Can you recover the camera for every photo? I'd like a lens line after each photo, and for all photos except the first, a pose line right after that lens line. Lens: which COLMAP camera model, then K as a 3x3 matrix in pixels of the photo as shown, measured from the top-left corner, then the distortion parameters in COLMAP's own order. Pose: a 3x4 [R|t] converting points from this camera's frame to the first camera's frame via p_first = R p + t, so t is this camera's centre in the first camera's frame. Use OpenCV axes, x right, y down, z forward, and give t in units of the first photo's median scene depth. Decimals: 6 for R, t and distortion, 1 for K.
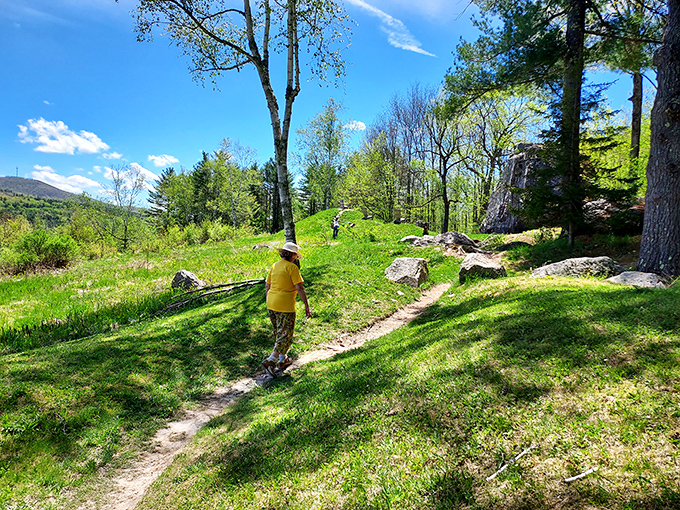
lens RADIAL K [[470.0, 0, 343.4], [0, 470.0, 262.1], [0, 0, 1]] dist [0.009598, -0.000451]
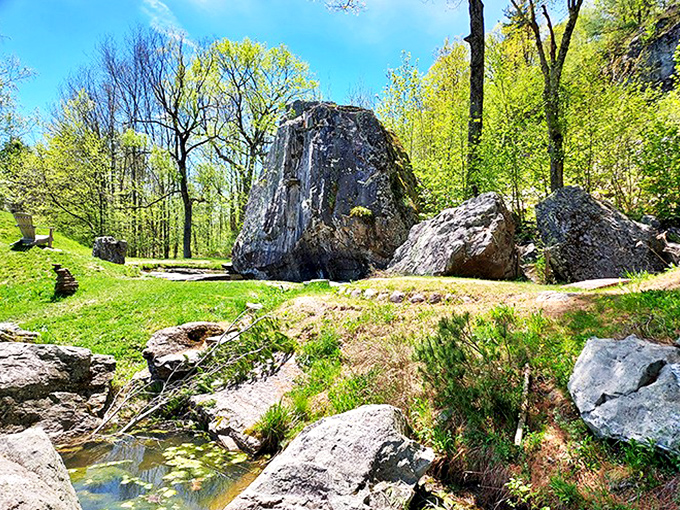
lens RADIAL K [[470.0, 0, 345.0], [0, 470.0, 255.9], [0, 0, 1]] dist [0.009598, -0.000451]
pose [[0.881854, -0.028745, 0.470645, 0.099628], [0.035040, 0.999375, -0.004618, -0.039425], [-0.470218, 0.020563, 0.882311, 0.306356]]
